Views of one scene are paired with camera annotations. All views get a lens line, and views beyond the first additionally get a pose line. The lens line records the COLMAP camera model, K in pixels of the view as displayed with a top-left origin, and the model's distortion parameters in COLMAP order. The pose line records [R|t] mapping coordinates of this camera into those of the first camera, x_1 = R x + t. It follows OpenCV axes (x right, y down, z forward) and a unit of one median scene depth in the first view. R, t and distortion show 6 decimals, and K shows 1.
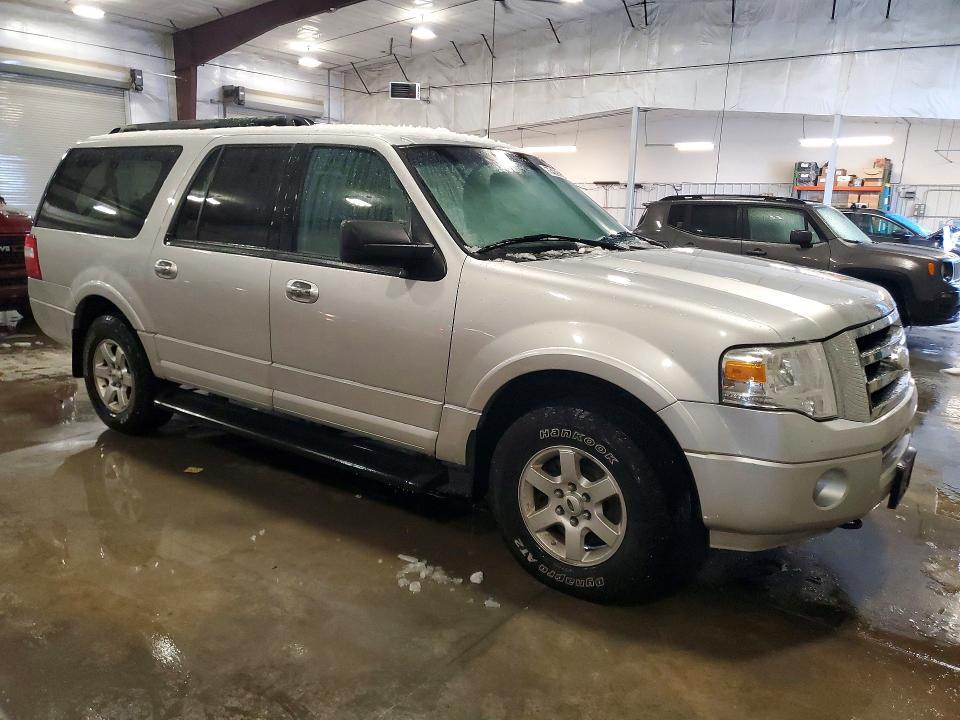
lens RADIAL K [[784.2, 0, 480.0], [0, 784.2, 360.0], [0, 0, 1]] dist [-0.017465, -0.004761]
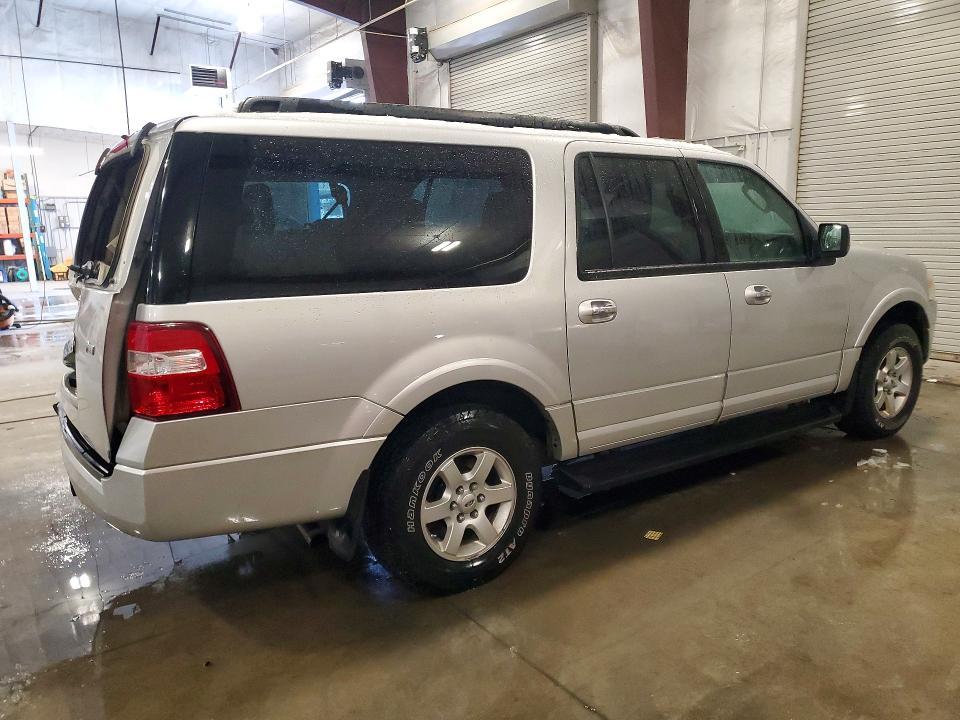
lens RADIAL K [[784.2, 0, 480.0], [0, 784.2, 360.0], [0, 0, 1]] dist [-0.017465, -0.004761]
pose [[0.291315, -0.203243, 0.934787, -0.258590], [0.216375, 0.965845, 0.142565, -0.045061], [-0.931835, 0.160734, 0.325342, 0.191245]]
